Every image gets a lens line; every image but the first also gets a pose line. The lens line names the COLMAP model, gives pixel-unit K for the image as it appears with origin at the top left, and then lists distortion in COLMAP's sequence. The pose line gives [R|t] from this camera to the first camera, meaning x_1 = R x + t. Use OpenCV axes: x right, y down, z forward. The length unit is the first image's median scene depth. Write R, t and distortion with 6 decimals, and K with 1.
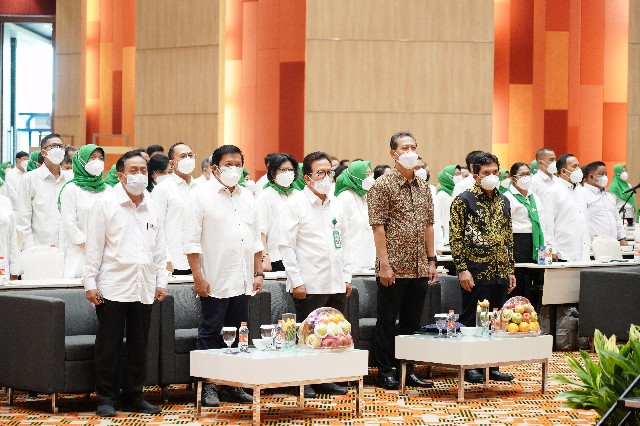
lens RADIAL K [[1880.3, 0, 320.0], [0, 1880.3, 213.0], [0, 0, 1]] dist [-0.099819, 1.231423]
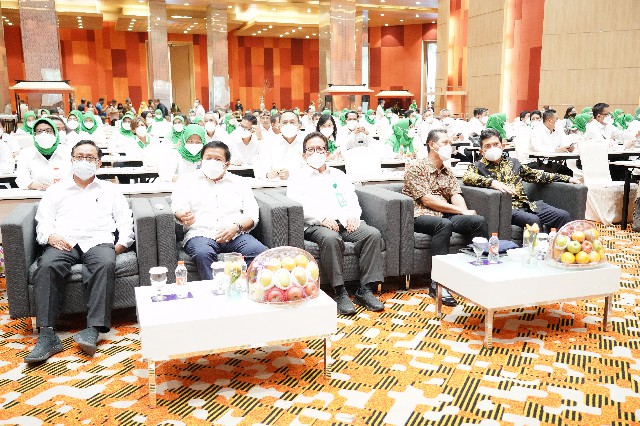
lens RADIAL K [[596.7, 0, 320.0], [0, 596.7, 213.0], [0, 0, 1]] dist [0.007324, 0.006987]
pose [[0.915109, 0.048599, -0.400266, 0.105152], [0.013281, 0.988538, 0.150390, -0.001192], [0.402987, -0.142939, 0.903975, 0.698413]]
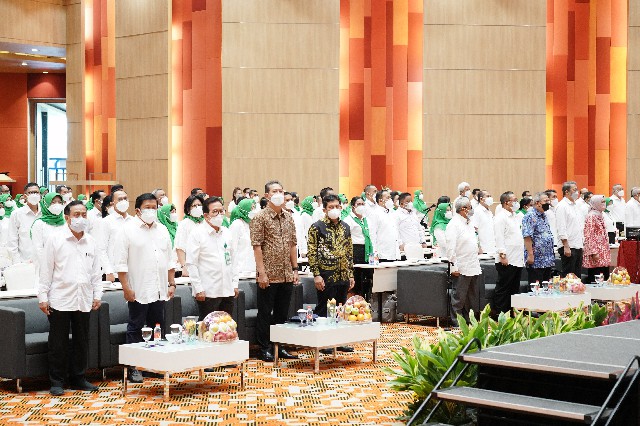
lens RADIAL K [[1090.0, 0, 320.0], [0, 1090.0, 213.0], [0, 0, 1]] dist [0.033538, 0.107196]
pose [[0.997297, -0.015002, 0.071928, 0.019396], [0.014879, 0.999887, 0.002244, -0.020319], [-0.071954, -0.001167, 0.997407, 0.173214]]
